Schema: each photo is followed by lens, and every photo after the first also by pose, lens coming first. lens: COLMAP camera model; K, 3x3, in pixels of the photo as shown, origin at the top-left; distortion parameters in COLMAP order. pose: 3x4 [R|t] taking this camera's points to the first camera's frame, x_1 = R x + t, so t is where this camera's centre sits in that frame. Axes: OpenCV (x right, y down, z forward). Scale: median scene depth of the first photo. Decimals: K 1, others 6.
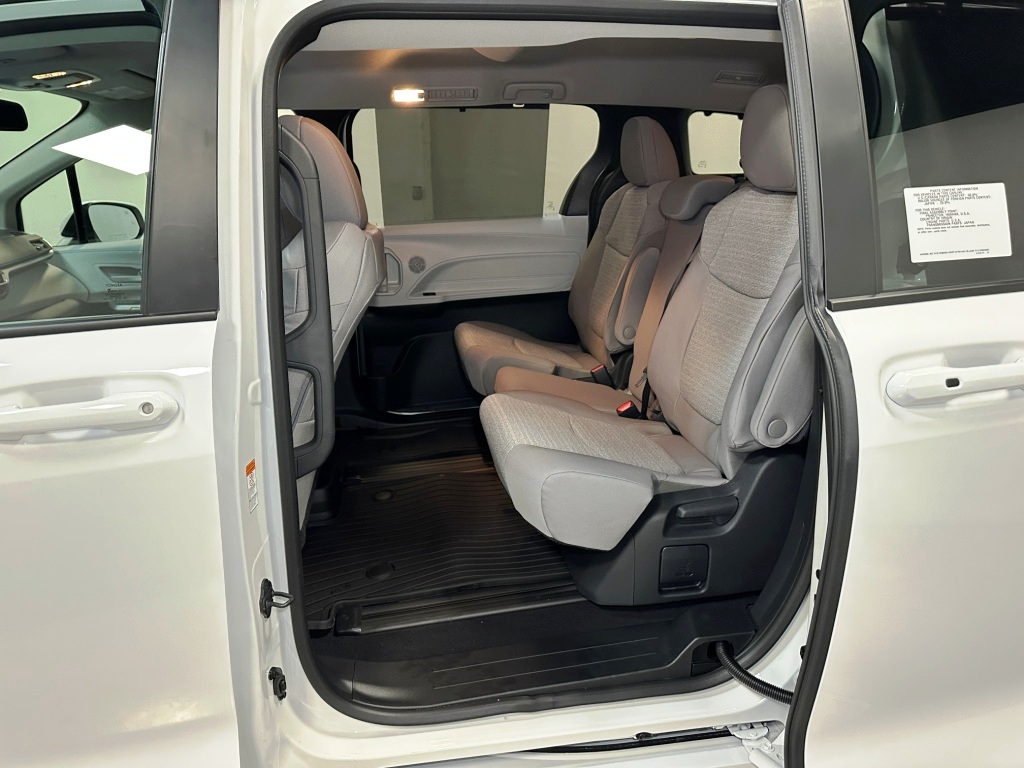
lens RADIAL K [[715.8, 0, 512.0], [0, 715.8, 384.0], [0, 0, 1]] dist [0.092462, -0.136012]
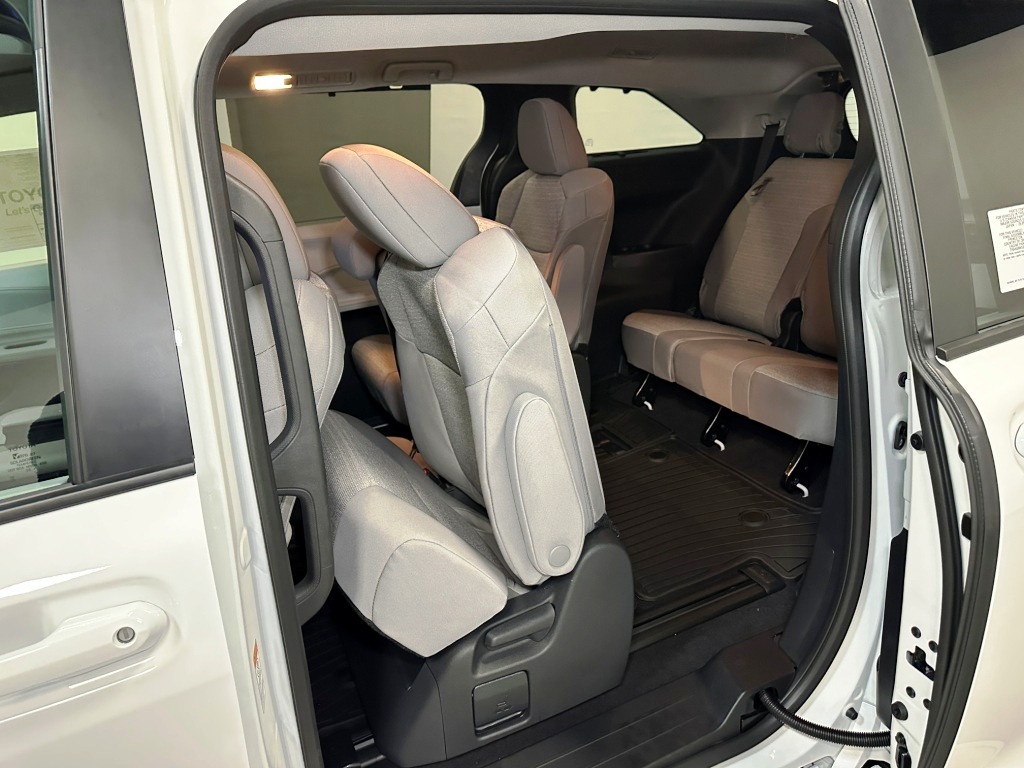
lens RADIAL K [[720.6, 0, 512.0], [0, 720.6, 384.0], [0, 0, 1]] dist [0.067129, -0.079955]
pose [[0.962630, -0.129397, 0.237909, -0.200072], [0.115744, 0.990771, 0.070548, -0.138542], [-0.244842, -0.040375, 0.968722, 0.188327]]
